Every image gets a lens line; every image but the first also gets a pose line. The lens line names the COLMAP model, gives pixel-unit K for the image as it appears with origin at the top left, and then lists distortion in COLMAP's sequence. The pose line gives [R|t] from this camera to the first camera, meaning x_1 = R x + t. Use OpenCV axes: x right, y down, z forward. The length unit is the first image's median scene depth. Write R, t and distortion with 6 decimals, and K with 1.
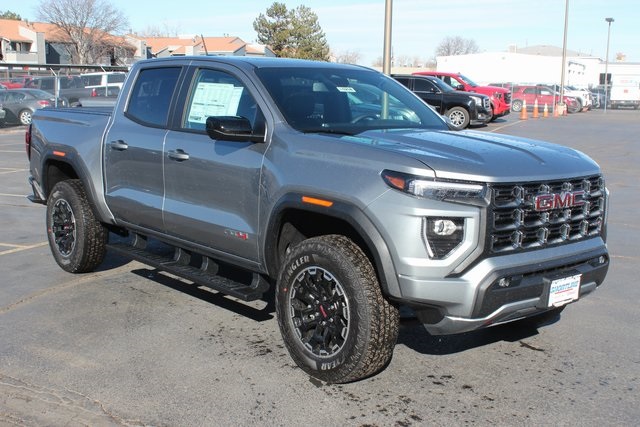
lens RADIAL K [[797.0, 0, 320.0], [0, 797.0, 213.5], [0, 0, 1]] dist [-0.069946, 0.033412]
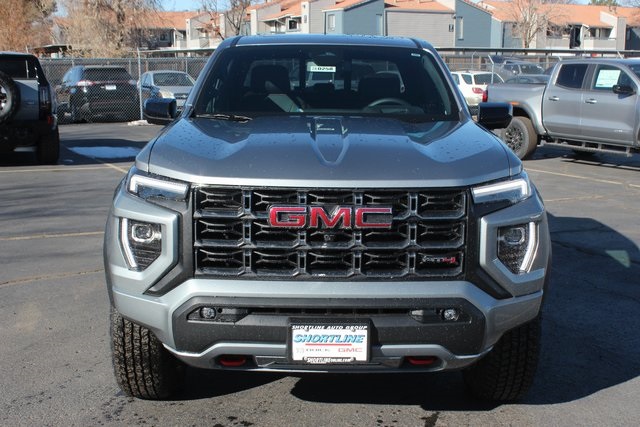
lens RADIAL K [[828.4, 0, 320.0], [0, 828.4, 213.5], [0, 0, 1]] dist [-0.016208, -0.030673]
pose [[0.772170, 0.099769, -0.627534, 0.778240], [-0.095212, 0.994613, 0.040973, -0.051522], [0.628242, 0.028111, 0.777510, 0.416644]]
